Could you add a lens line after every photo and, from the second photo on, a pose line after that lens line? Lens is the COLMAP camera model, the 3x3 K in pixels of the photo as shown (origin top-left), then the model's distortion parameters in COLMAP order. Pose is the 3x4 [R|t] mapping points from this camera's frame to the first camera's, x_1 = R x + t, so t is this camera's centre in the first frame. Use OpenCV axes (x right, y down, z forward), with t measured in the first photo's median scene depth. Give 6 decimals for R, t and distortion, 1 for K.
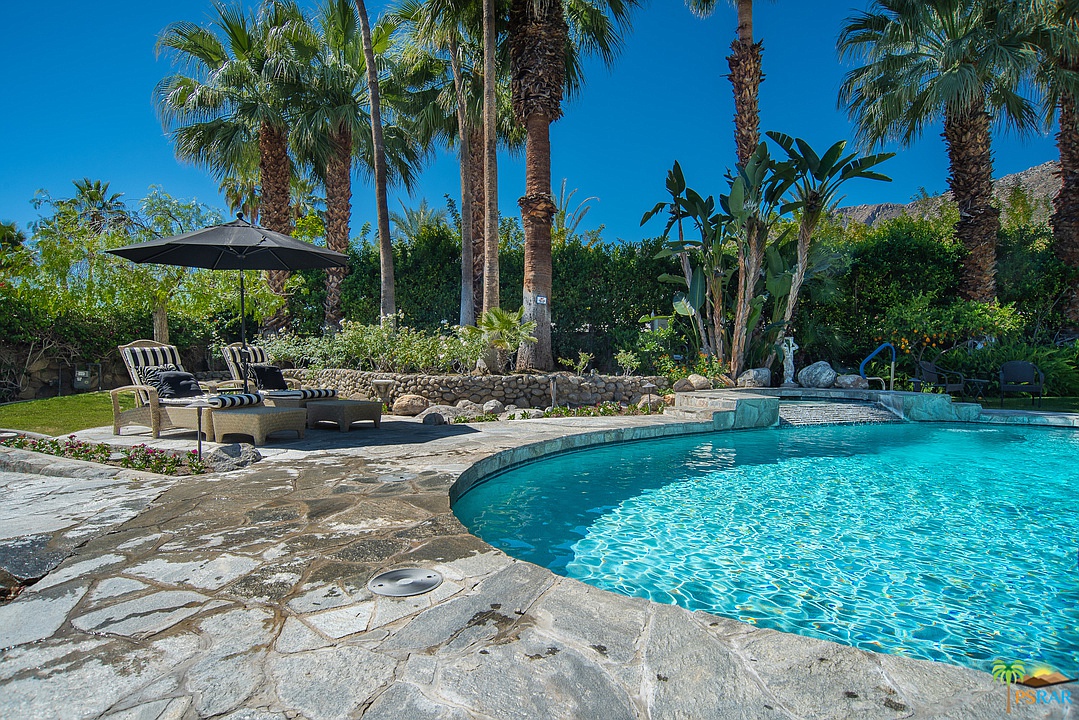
lens RADIAL K [[552.0, 0, 534.8], [0, 552.0, 368.2], [0, 0, 1]] dist [-0.099802, 0.048436]
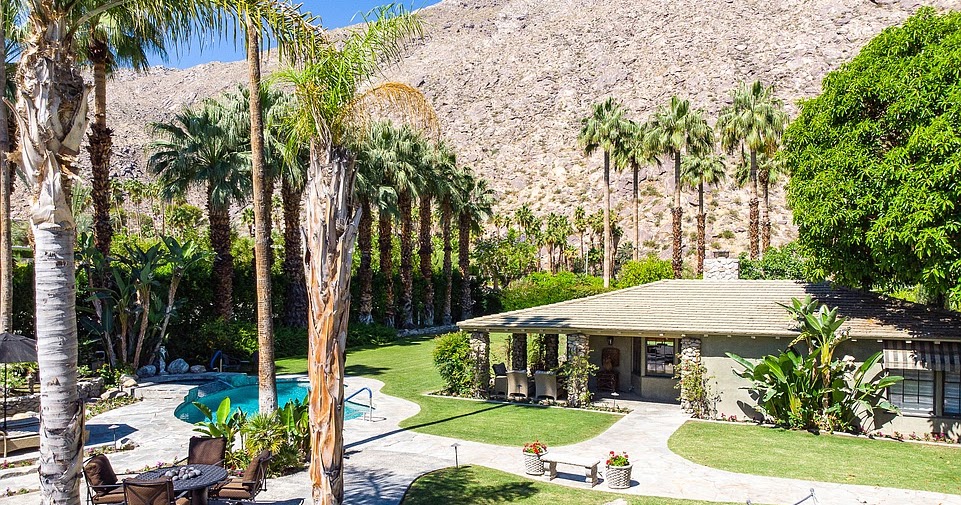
lens RADIAL K [[702.0, 0, 495.5], [0, 702.0, 315.5], [0, 0, 1]] dist [-0.008526, -0.003404]
pose [[0.342818, -0.042030, 0.938461, -1.291015], [0.003045, 0.999043, 0.043631, -0.253294], [-0.939397, -0.012100, 0.342618, -0.796754]]
